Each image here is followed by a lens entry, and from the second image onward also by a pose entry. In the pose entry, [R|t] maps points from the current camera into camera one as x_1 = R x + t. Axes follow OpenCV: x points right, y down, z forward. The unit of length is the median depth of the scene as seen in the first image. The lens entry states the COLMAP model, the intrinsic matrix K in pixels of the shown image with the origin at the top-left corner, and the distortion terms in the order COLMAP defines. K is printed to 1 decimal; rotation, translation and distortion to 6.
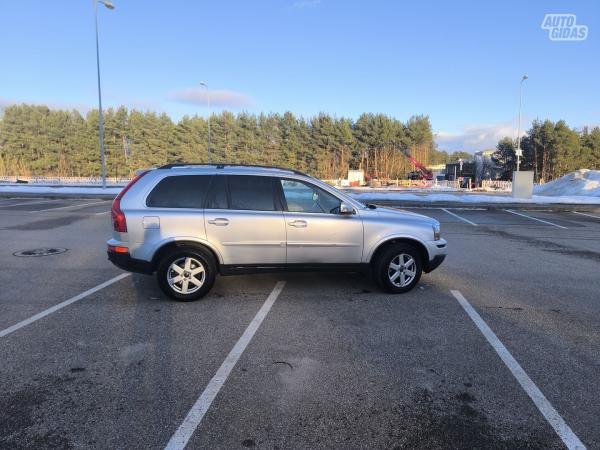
lens RADIAL K [[415.0, 0, 301.0], [0, 415.0, 225.2], [0, 0, 1]] dist [0.015224, 0.005373]
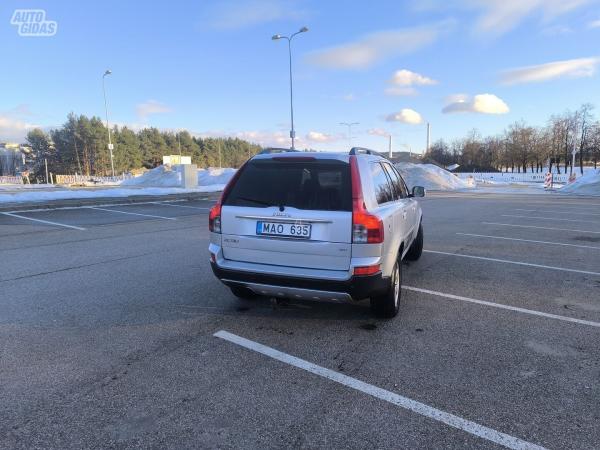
lens RADIAL K [[415.0, 0, 300.5], [0, 415.0, 225.0], [0, 0, 1]] dist [0.015224, 0.005373]
pose [[0.438197, -0.131461, 0.889214, -0.121568], [0.121749, 0.988812, 0.086189, -0.010187], [-0.890595, 0.070494, 0.449300, 0.090456]]
